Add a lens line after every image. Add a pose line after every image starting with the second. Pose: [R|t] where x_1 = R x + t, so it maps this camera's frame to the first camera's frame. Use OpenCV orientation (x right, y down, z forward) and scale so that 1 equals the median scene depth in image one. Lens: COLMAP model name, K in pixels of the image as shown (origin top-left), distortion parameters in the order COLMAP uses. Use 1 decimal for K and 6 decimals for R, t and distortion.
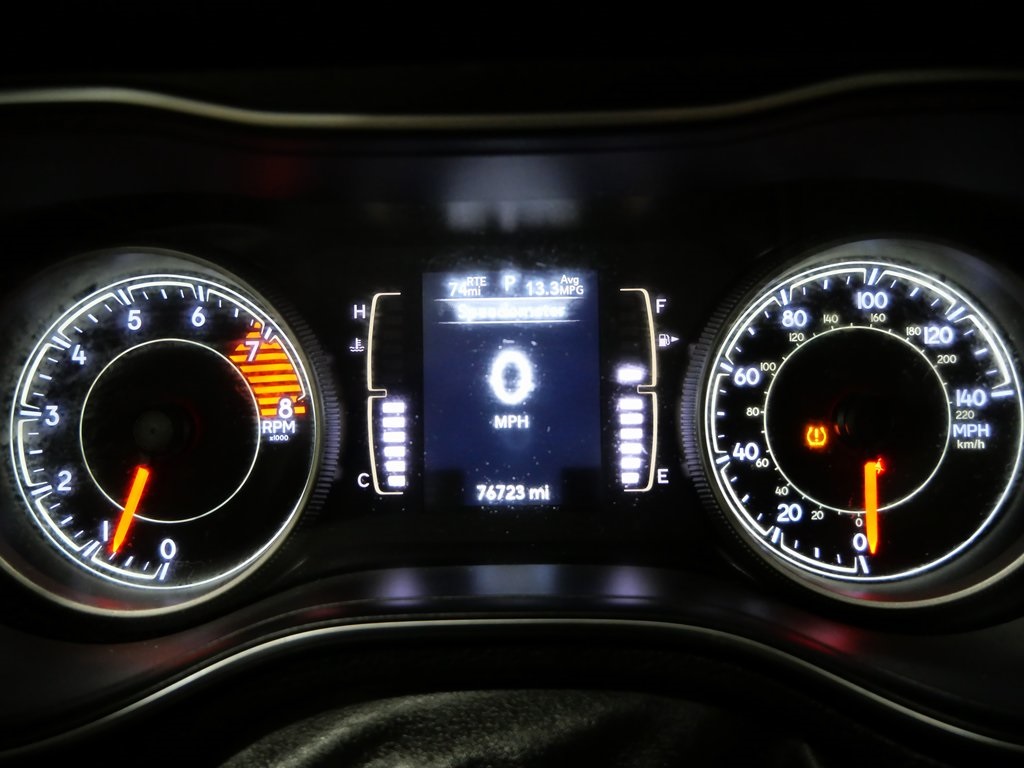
lens RADIAL K [[888.6, 0, 507.4], [0, 888.6, 389.8], [0, 0, 1]] dist [0.005417, -0.008328]
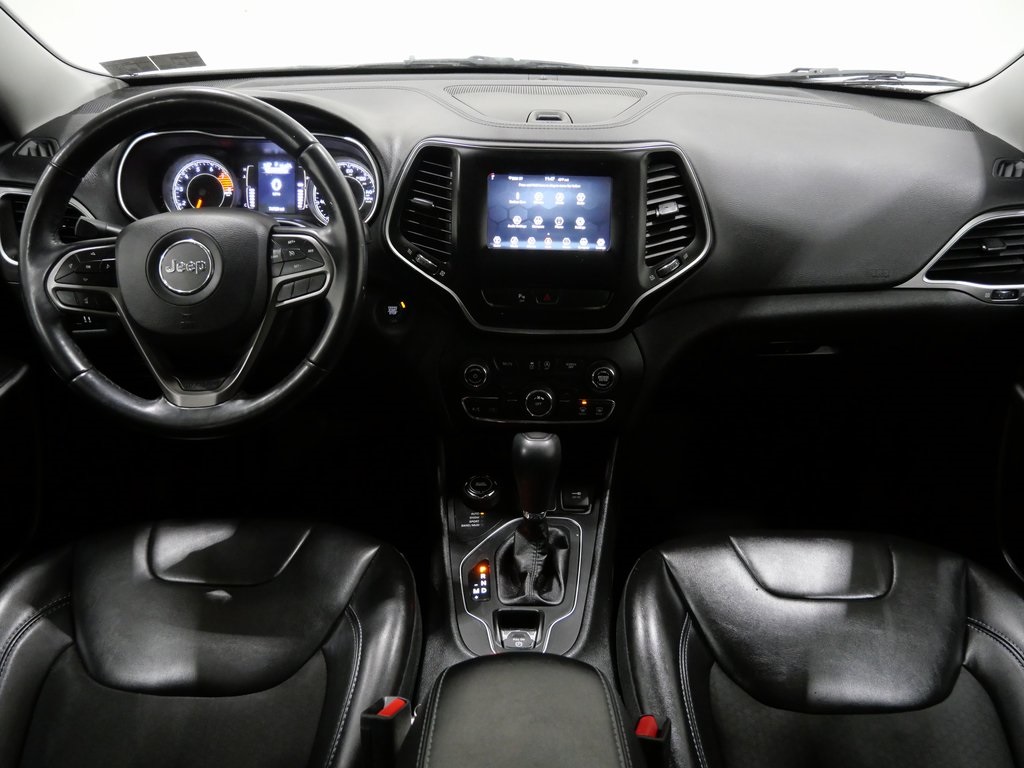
lens RADIAL K [[739.5, 0, 515.6], [0, 739.5, 385.9], [0, 0, 1]] dist [-0.019849, 0.002470]
pose [[0.999169, 0.036936, 0.017247, 1.284263], [-0.038857, 0.990880, 0.129025, 0.506152], [-0.012324, -0.129588, 0.991491, -3.148831]]
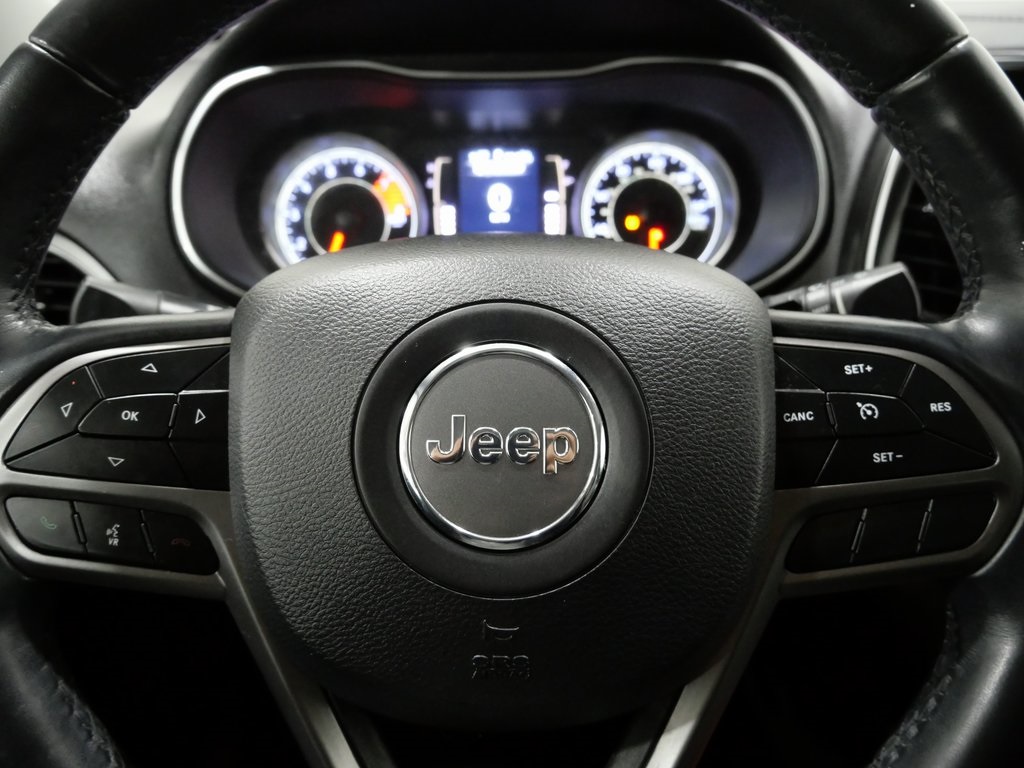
lens RADIAL K [[739.5, 0, 515.8], [0, 739.5, 378.4], [0, 0, 1]] dist [-0.019849, 0.002470]
pose [[0.999295, -0.006528, 0.036968, -0.026838], [0.004958, 0.999088, 0.042419, 0.369107], [-0.037211, -0.042206, 0.998416, -0.904697]]
